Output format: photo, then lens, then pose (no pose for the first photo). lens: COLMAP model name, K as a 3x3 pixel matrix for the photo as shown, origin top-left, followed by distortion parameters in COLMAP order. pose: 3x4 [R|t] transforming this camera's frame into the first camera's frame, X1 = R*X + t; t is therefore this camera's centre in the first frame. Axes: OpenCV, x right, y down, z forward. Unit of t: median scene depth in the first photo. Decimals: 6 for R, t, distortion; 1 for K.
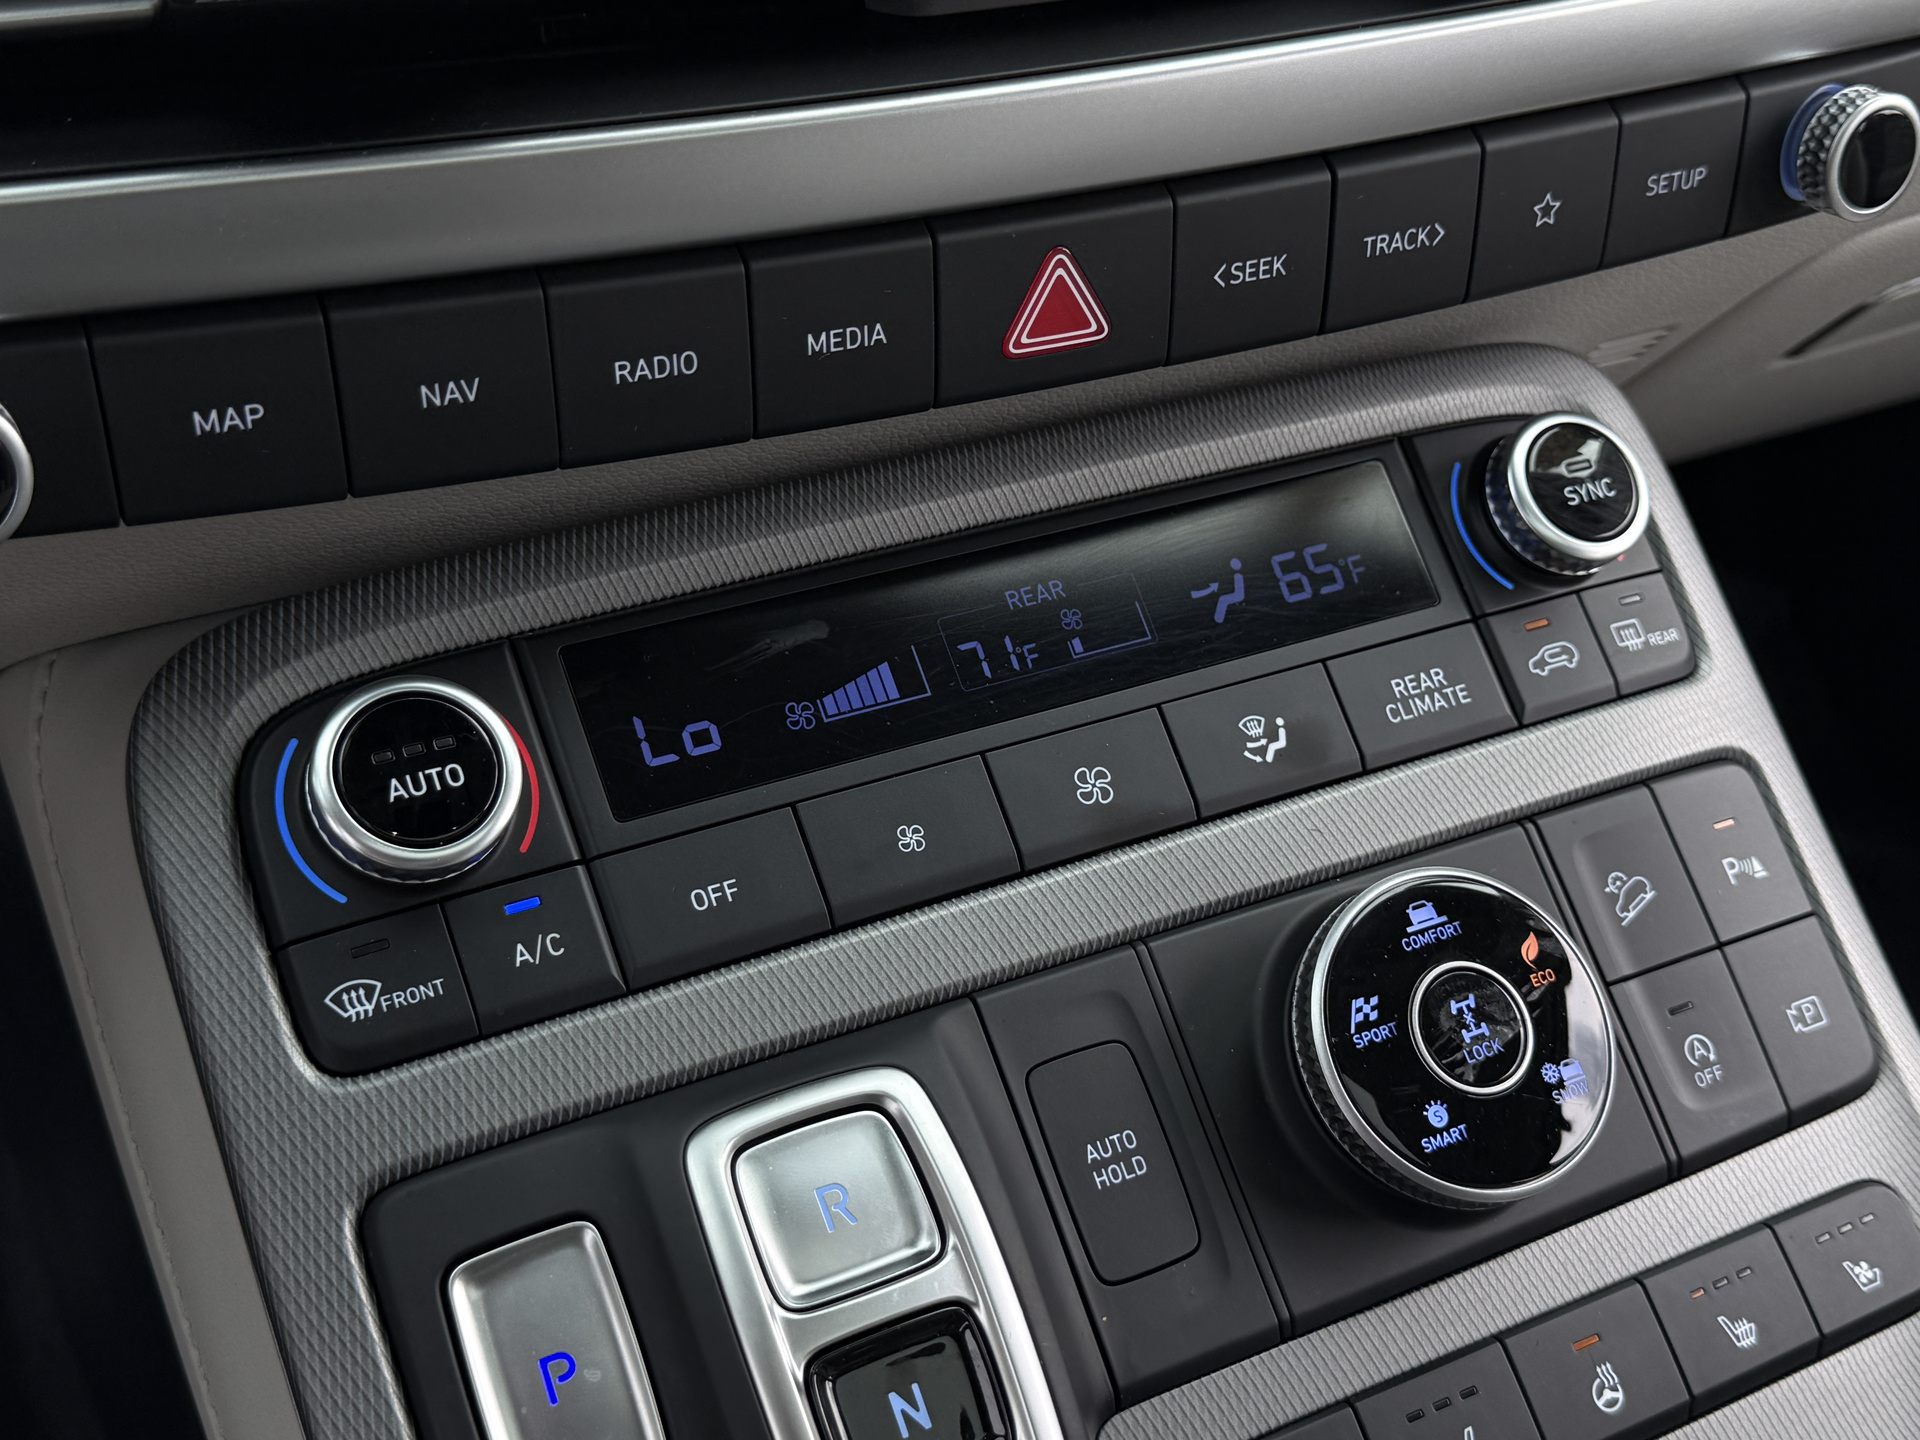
lens RADIAL K [[2379.0, 0, 968.7], [0, 2379.0, 736.8], [0, 0, 1]] dist [0.107389, 0.000000]
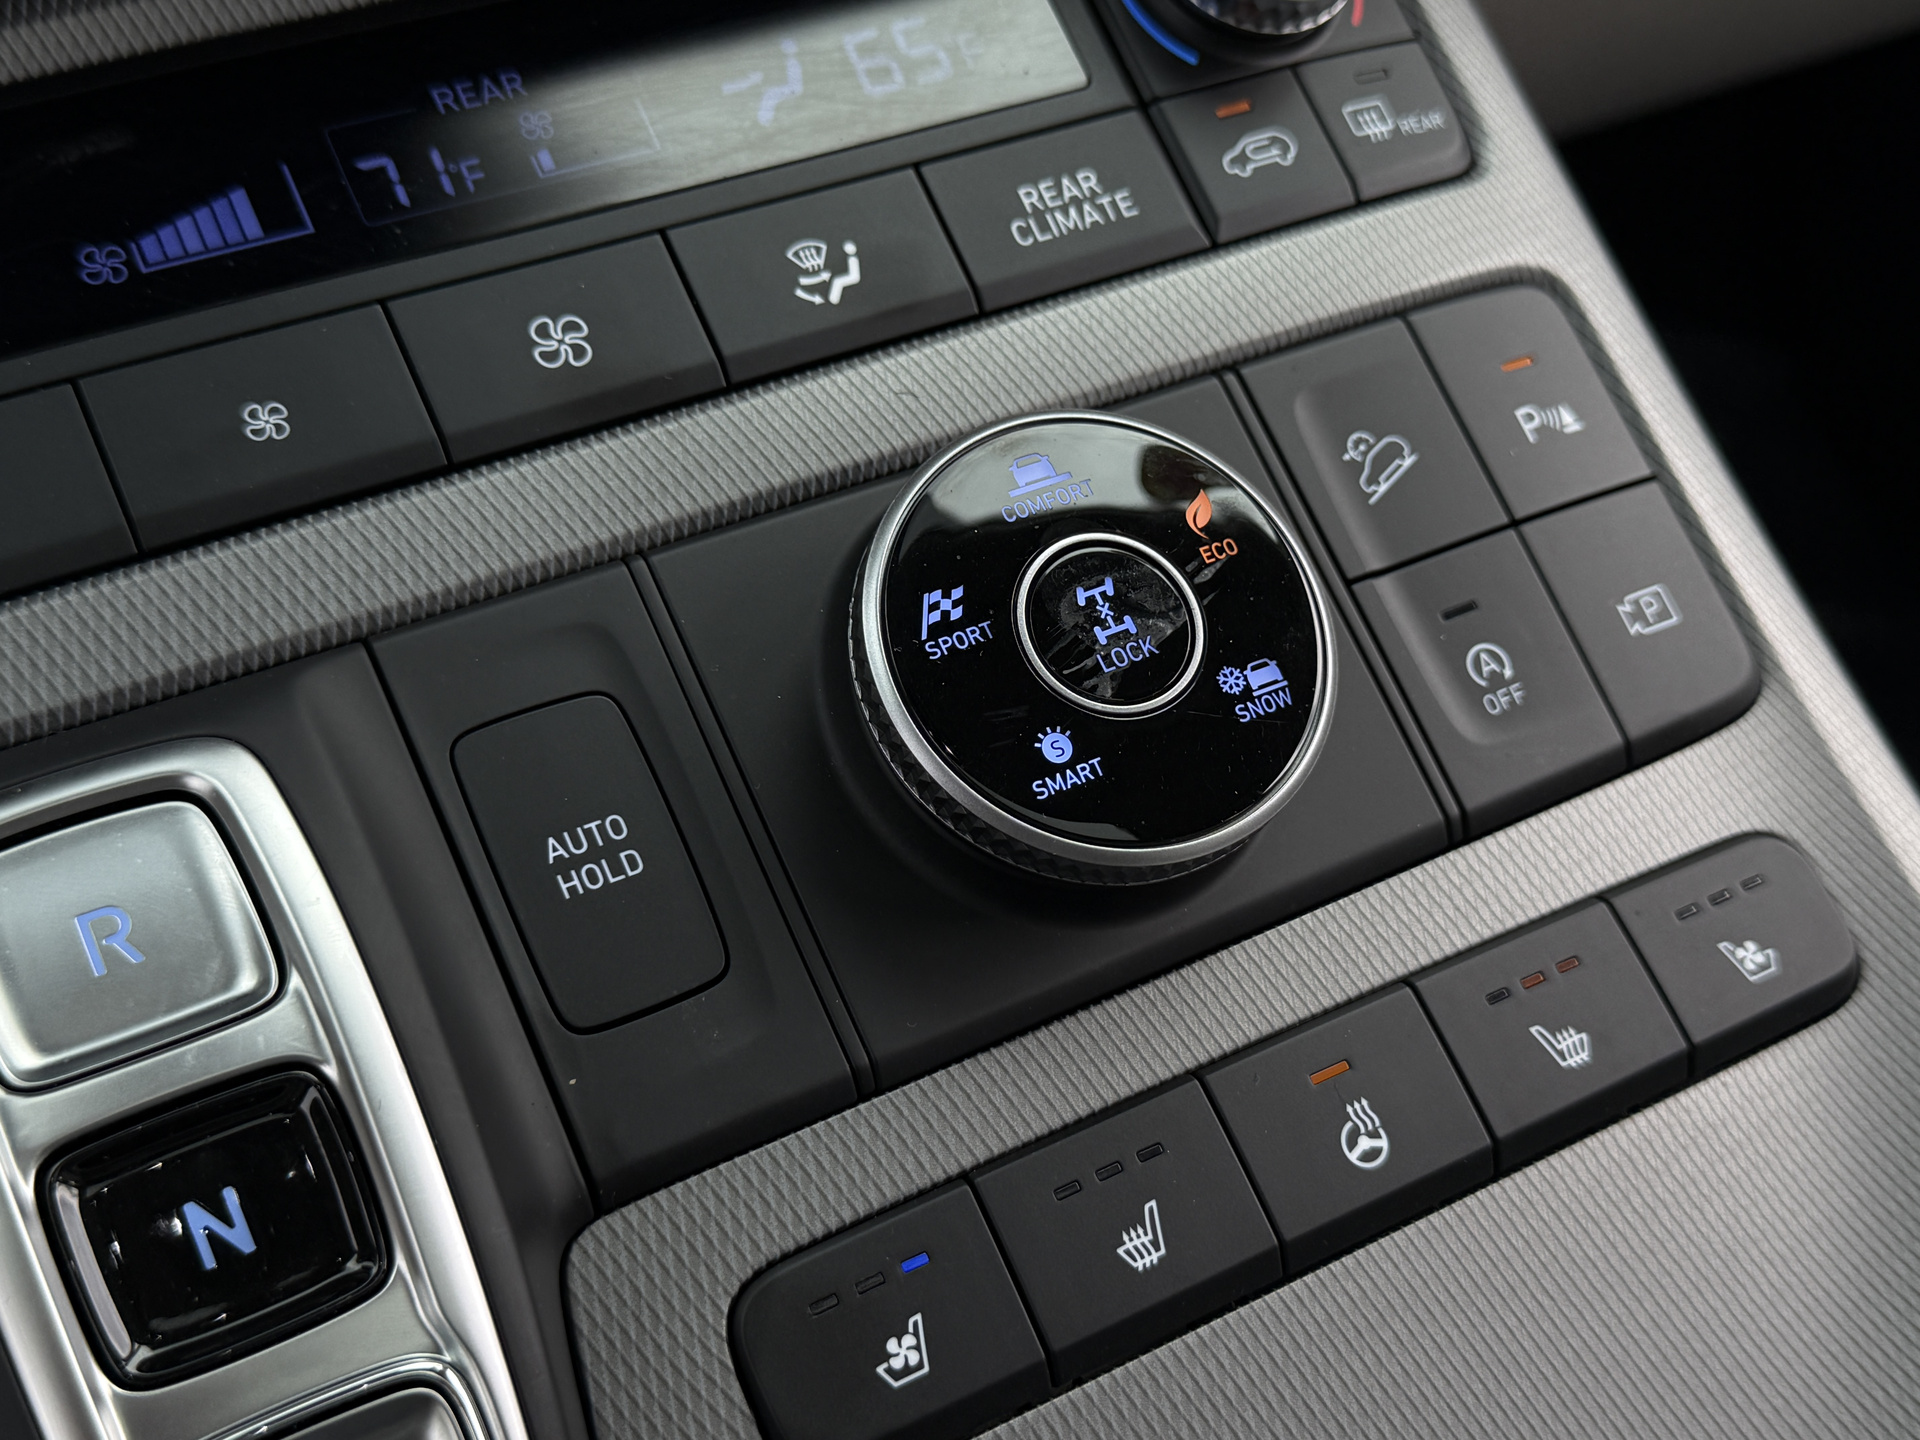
lens RADIAL K [[2379.0, 0, 952.3], [0, 2379.0, 729.4], [0, 0, 1]] dist [0.107389, 0.000000]
pose [[0.995199, -0.088919, -0.040901, 0.186947], [0.089224, 0.995995, 0.005693, 0.140959], [0.040231, -0.009315, 0.999147, 0.314039]]
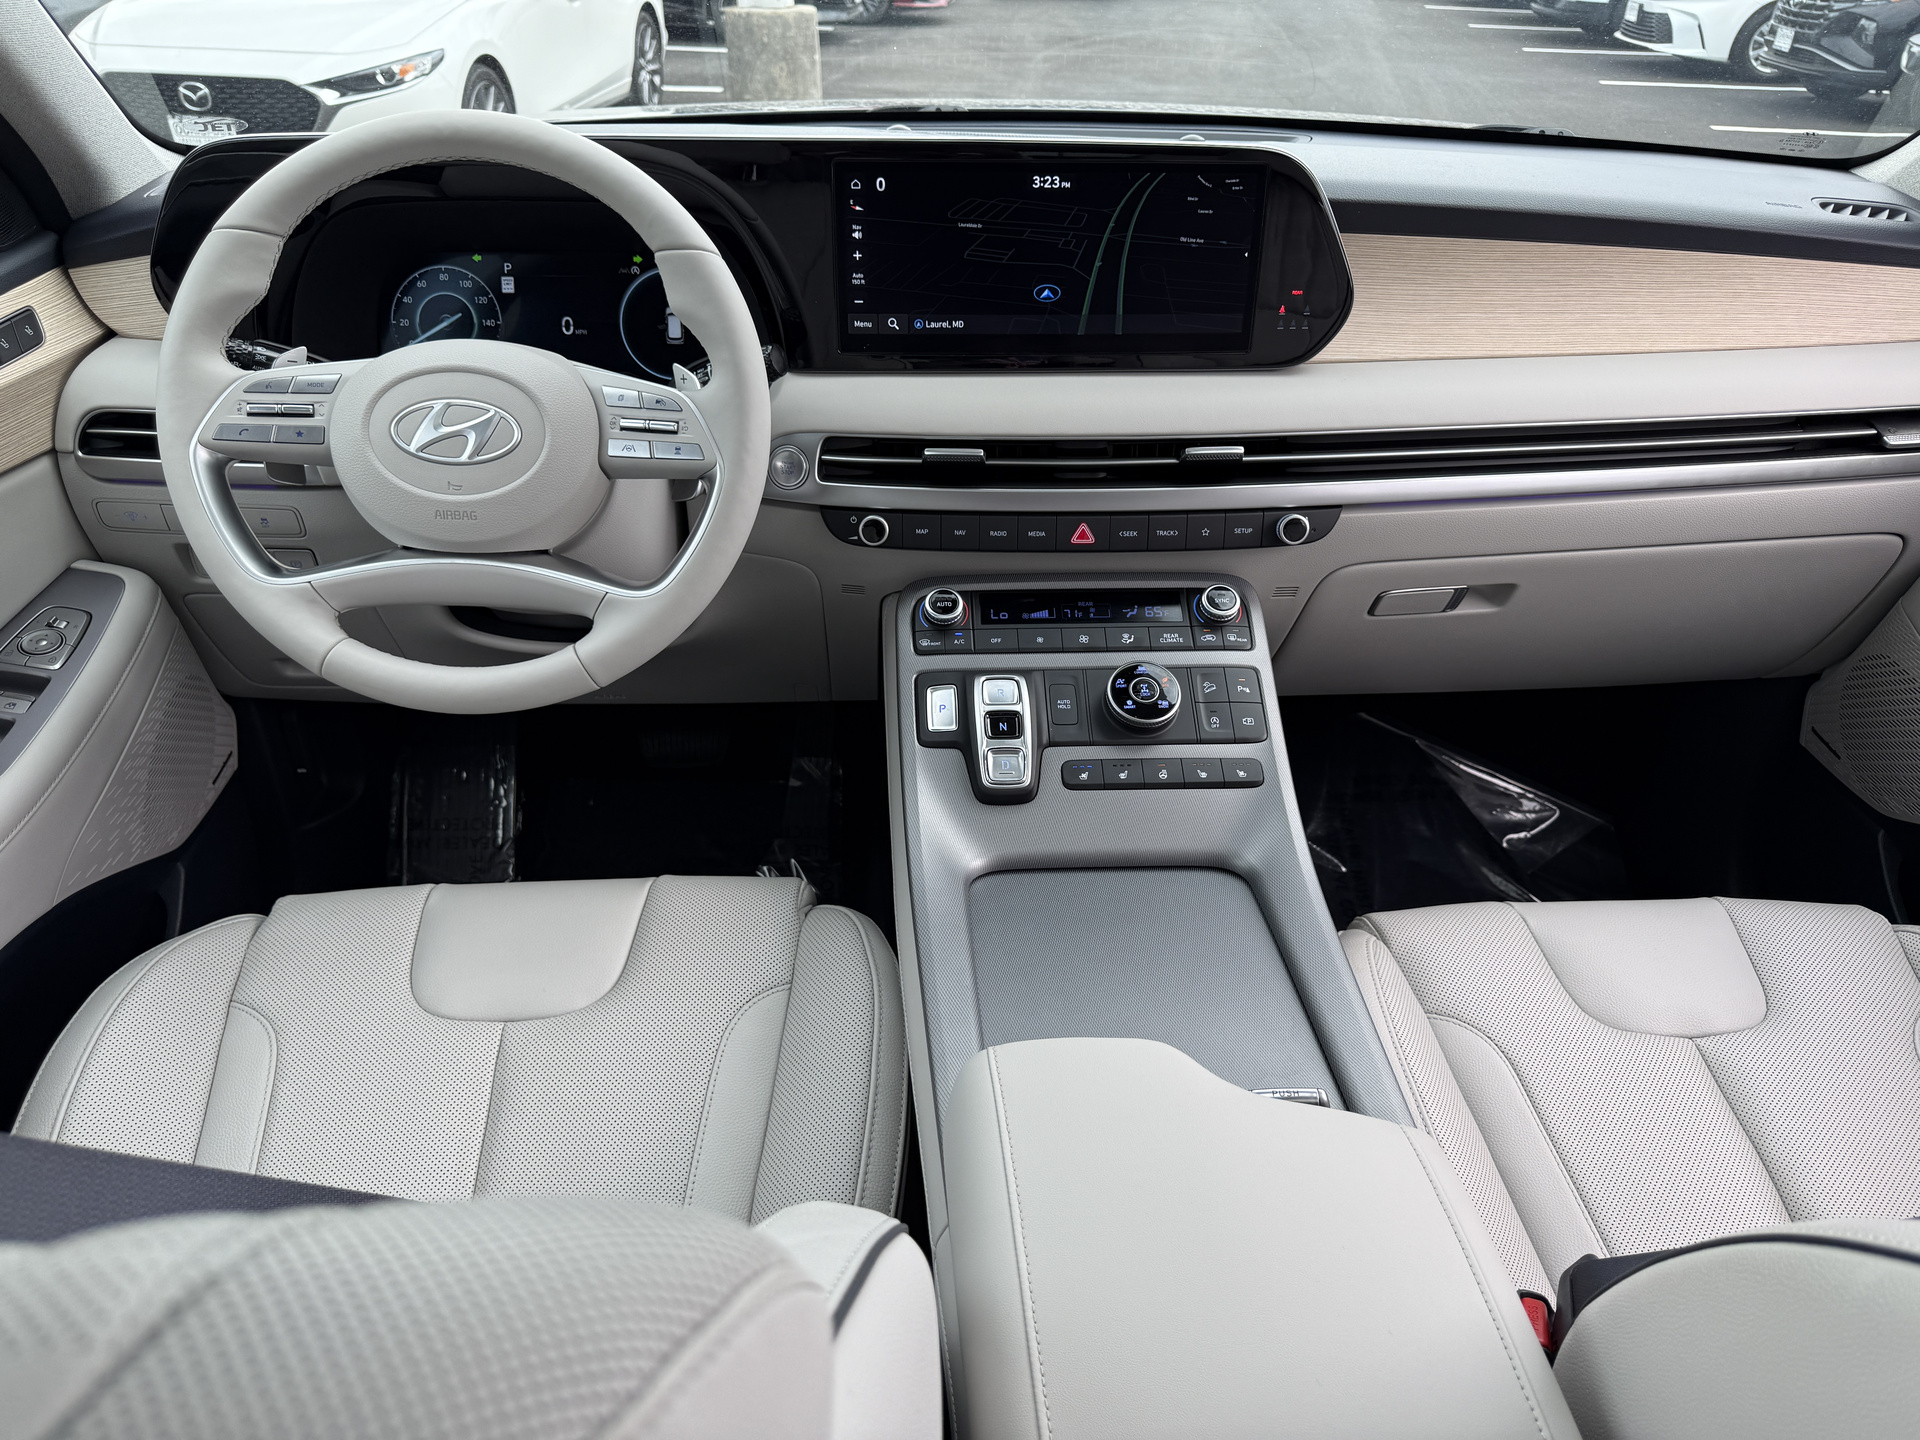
lens RADIAL K [[1353.1, 0, 957.4], [0, 1353.1, 736.8], [0, 0, 1]] dist [0.067442, -0.094146]
pose [[0.904118, 0.123814, -0.408951, 0.949552], [-0.210818, 0.961751, -0.174902, 0.731085], [0.371653, 0.244346, 0.895639, -1.439047]]
